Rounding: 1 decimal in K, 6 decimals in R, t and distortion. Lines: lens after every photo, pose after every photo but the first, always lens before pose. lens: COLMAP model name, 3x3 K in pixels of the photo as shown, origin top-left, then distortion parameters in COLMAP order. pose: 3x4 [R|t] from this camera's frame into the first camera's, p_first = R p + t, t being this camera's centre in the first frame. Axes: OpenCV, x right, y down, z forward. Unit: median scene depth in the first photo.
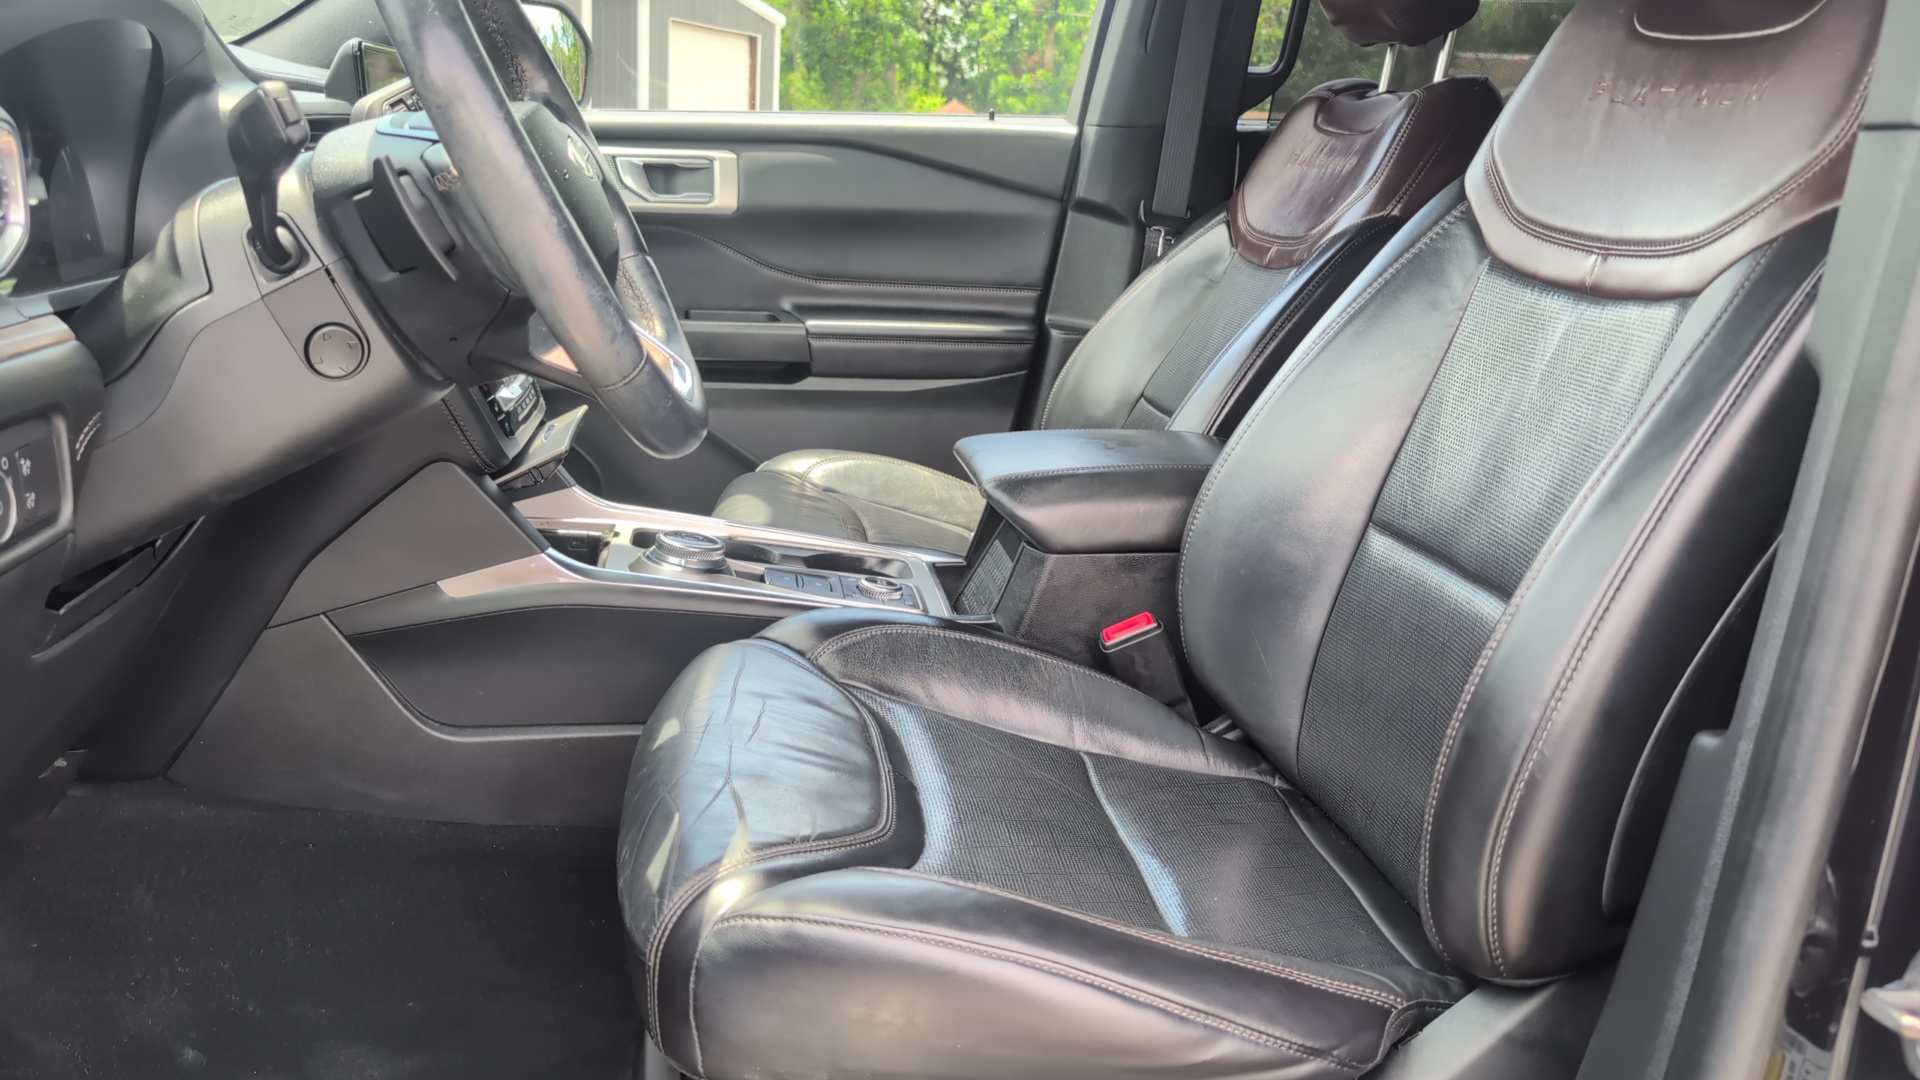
lens RADIAL K [[1588.9, 0, 951.5], [0, 1588.9, 542.4], [0, 0, 1]] dist [0.039991, -0.097208]
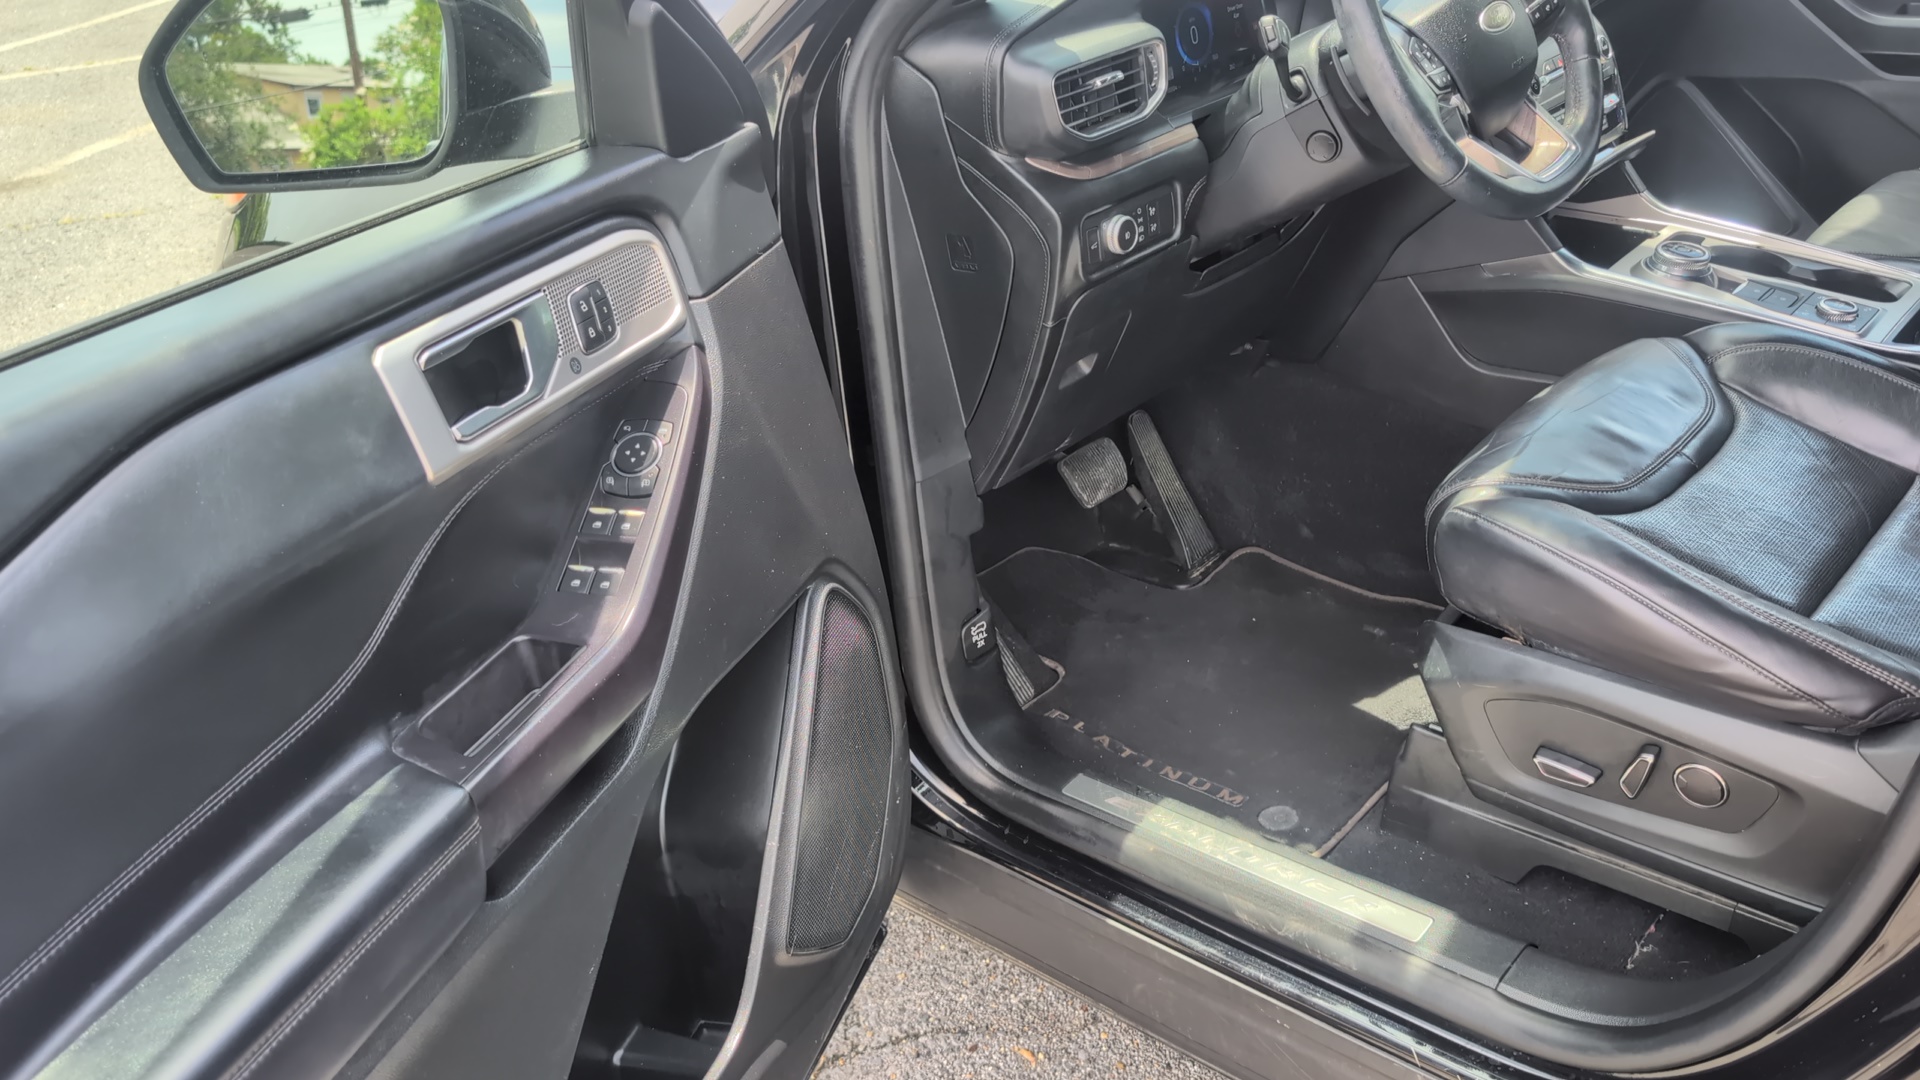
lens RADIAL K [[1588.9, 0, 963.4], [0, 1588.9, 543.9], [0, 0, 1]] dist [0.039991, -0.097208]
pose [[0.634123, 0.255530, -0.729790, 0.559306], [-0.055279, 0.956383, 0.286837, -0.134981], [0.771254, -0.141548, 0.620590, -0.339101]]
